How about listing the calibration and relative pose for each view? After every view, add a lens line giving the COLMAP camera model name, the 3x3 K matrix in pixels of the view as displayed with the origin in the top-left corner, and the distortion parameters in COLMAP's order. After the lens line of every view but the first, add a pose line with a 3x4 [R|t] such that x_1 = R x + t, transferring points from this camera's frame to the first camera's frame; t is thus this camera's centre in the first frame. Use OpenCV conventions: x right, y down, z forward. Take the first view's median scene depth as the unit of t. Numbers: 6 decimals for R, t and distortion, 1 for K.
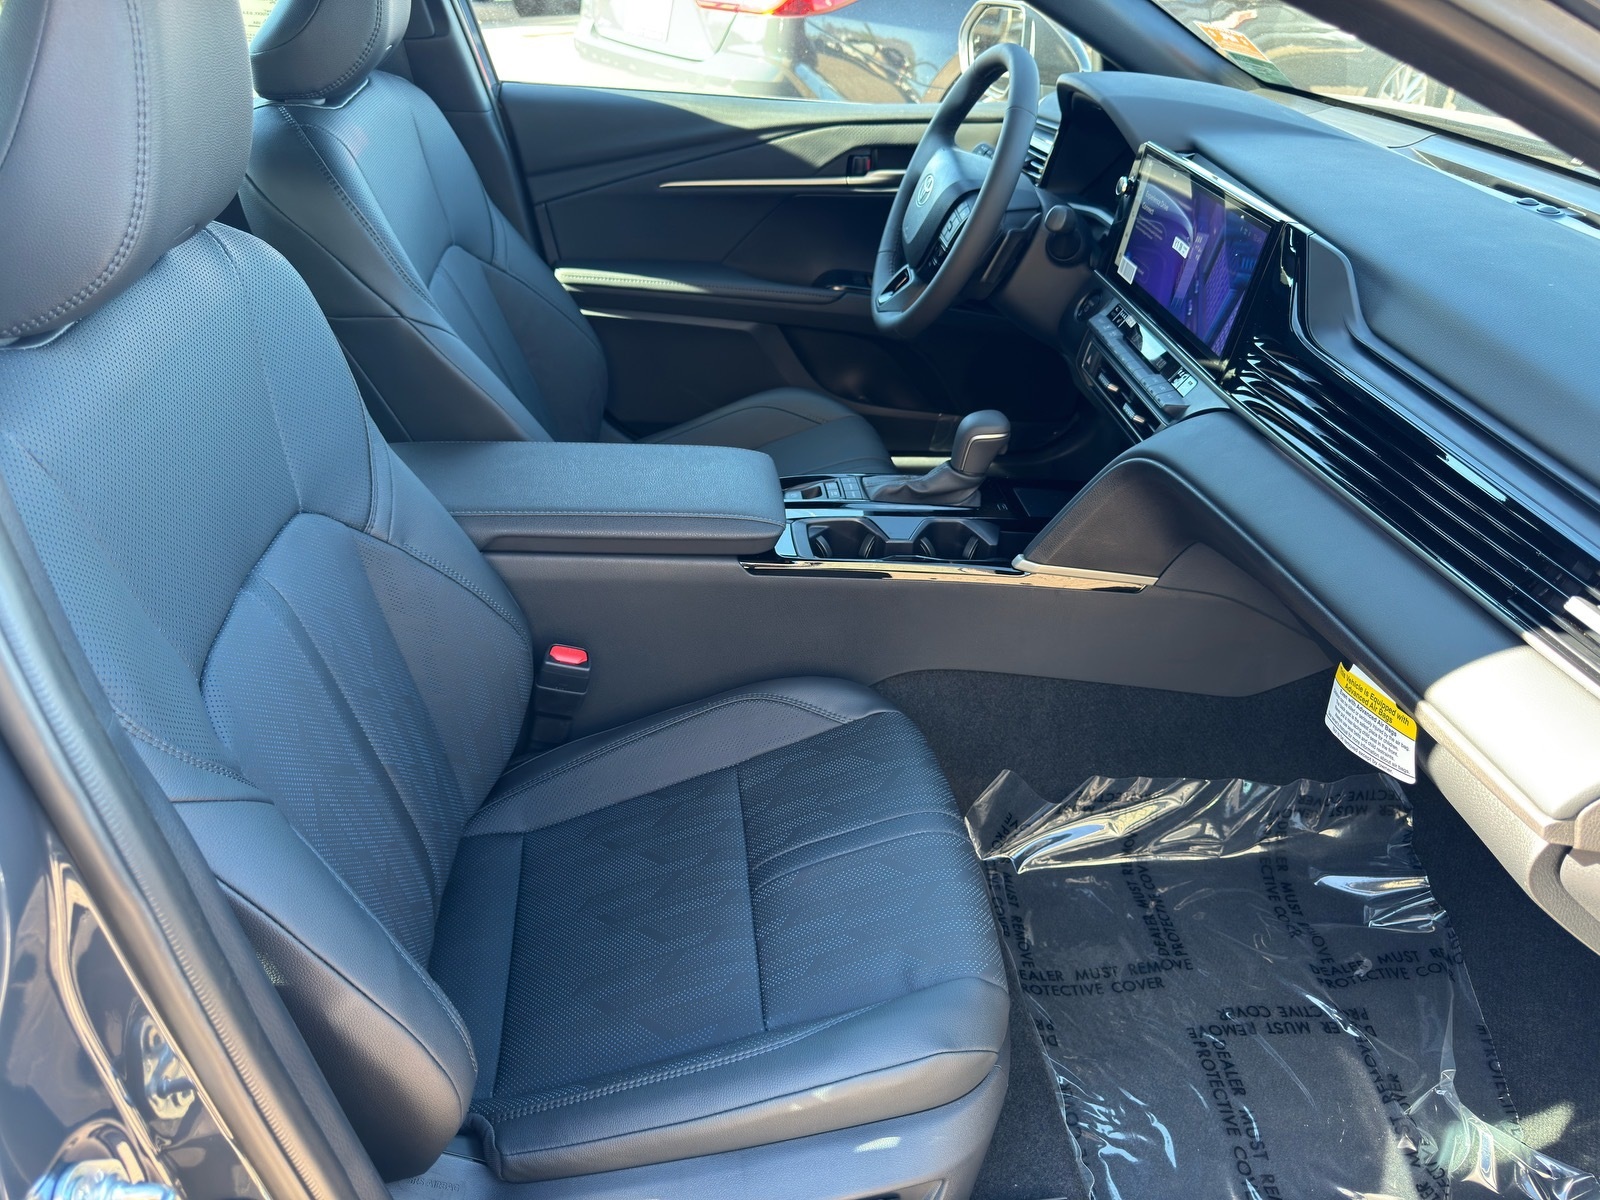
lens RADIAL K [[1147.9, 0, 796.6], [0, 1147.9, 542.1], [0, 0, 1]] dist [0.056248, -0.089085]
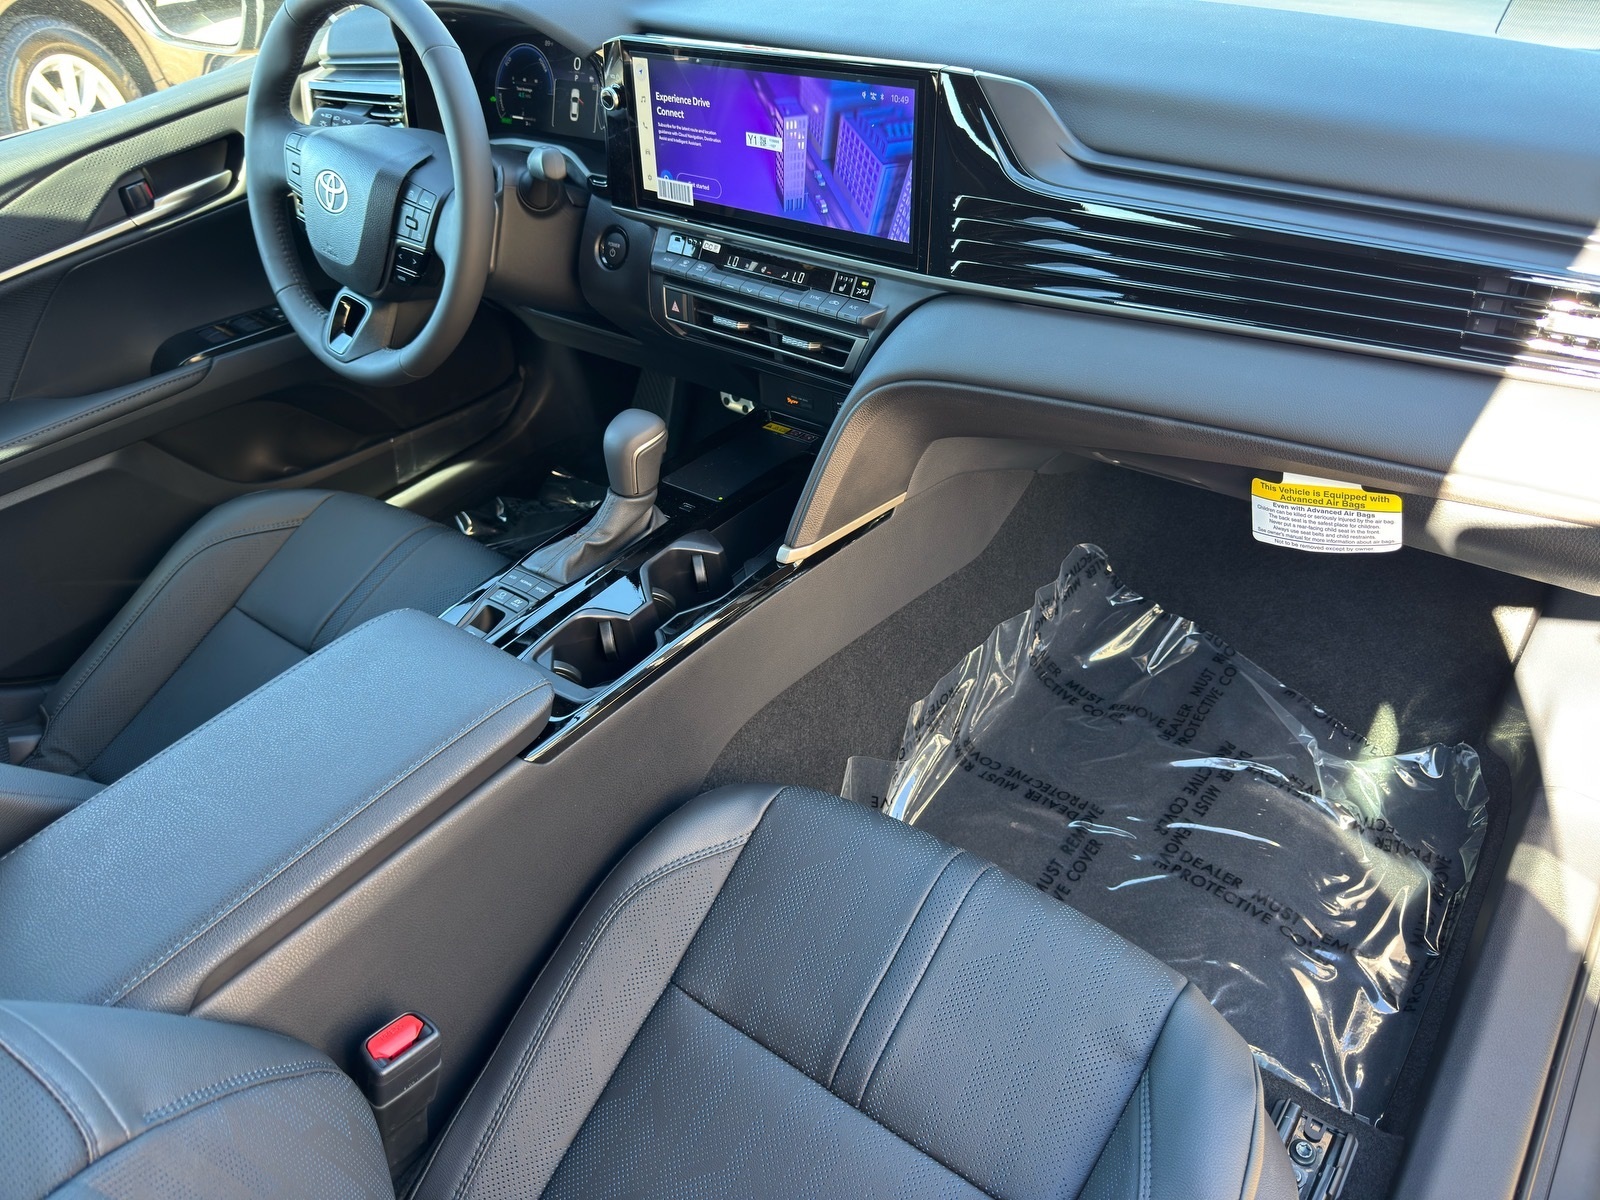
lens RADIAL K [[1147.9, 0, 796.6], [0, 1147.9, 542.1], [0, 0, 1]] dist [0.056248, -0.089085]
pose [[0.687997, -0.518686, 0.507568, -0.229394], [0.470704, 0.851273, 0.231891, -0.187825], [-0.552357, 0.079374, 0.829820, 0.303830]]
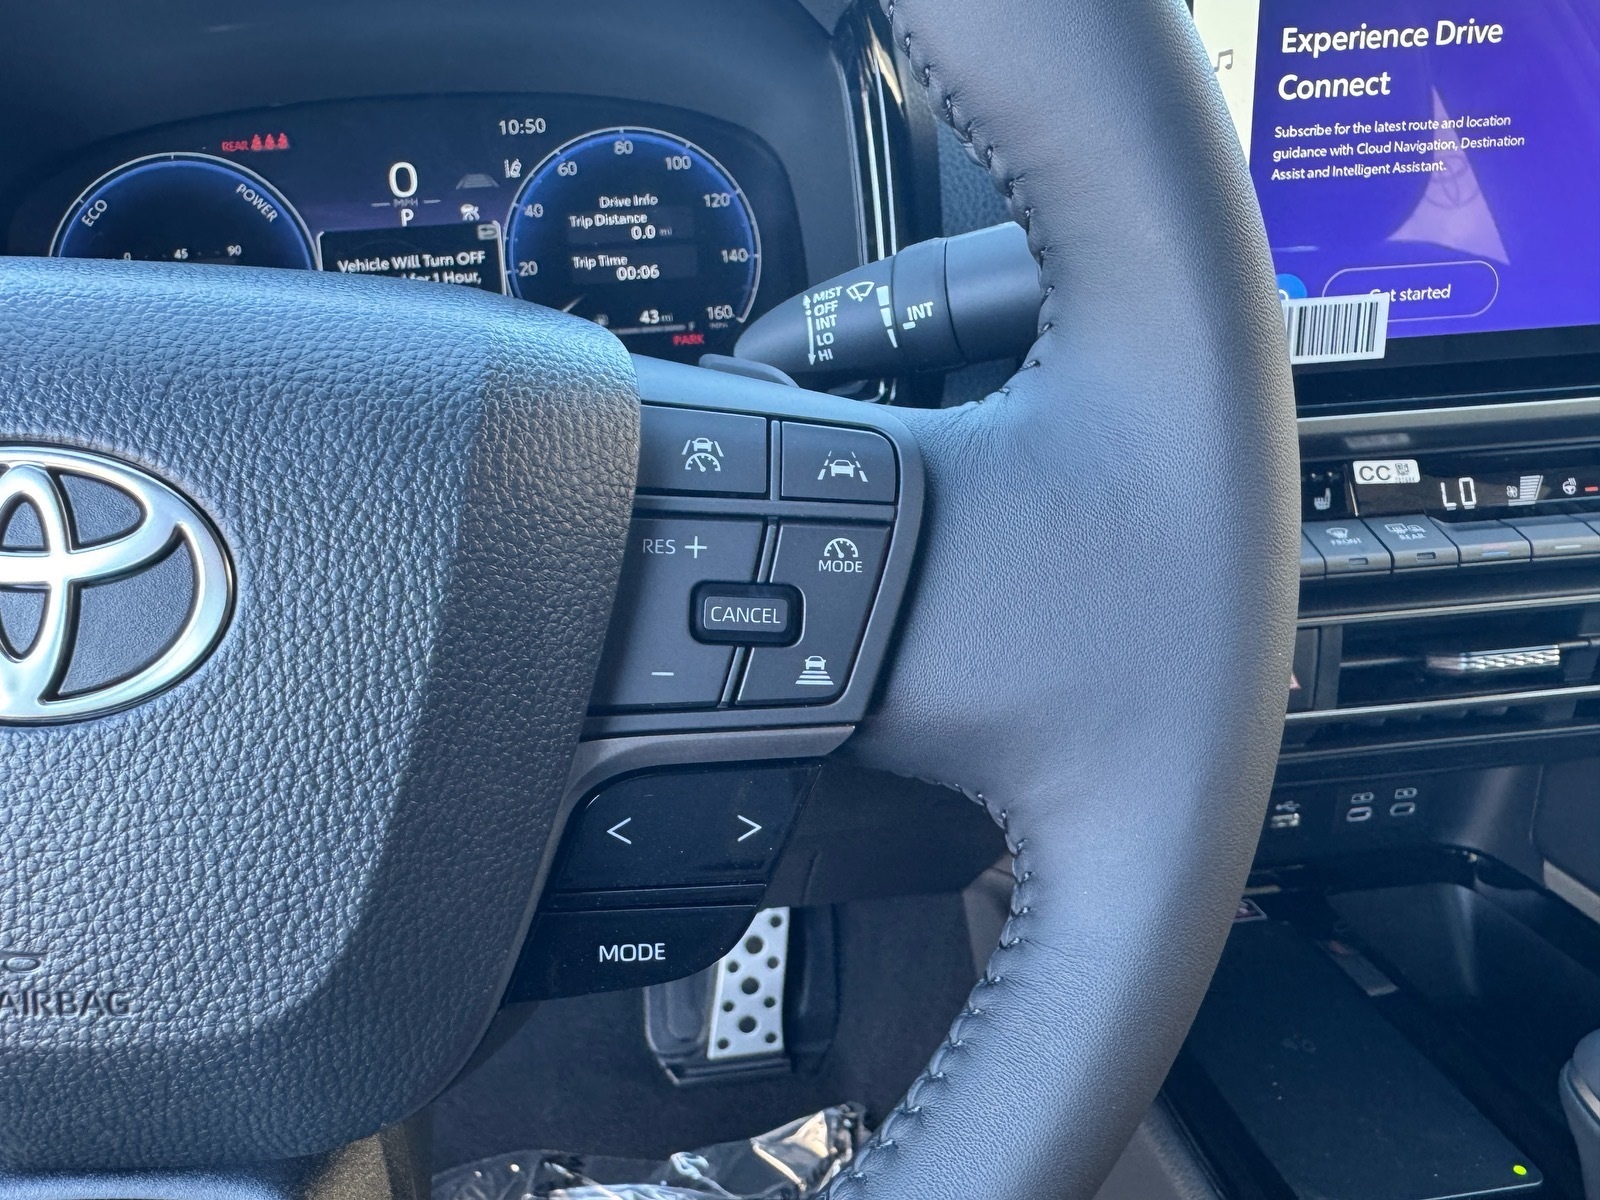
lens RADIAL K [[1129.1, 0, 744.3], [0, 1129.1, 599.2], [0, 0, 1]] dist [-0.009942, 0.001820]
pose [[-0.008154, -0.452929, 0.891509, 0.020313], [0.536857, 0.750175, 0.386035, -0.398004], [-0.843634, 0.481760, 0.237041, 1.181810]]
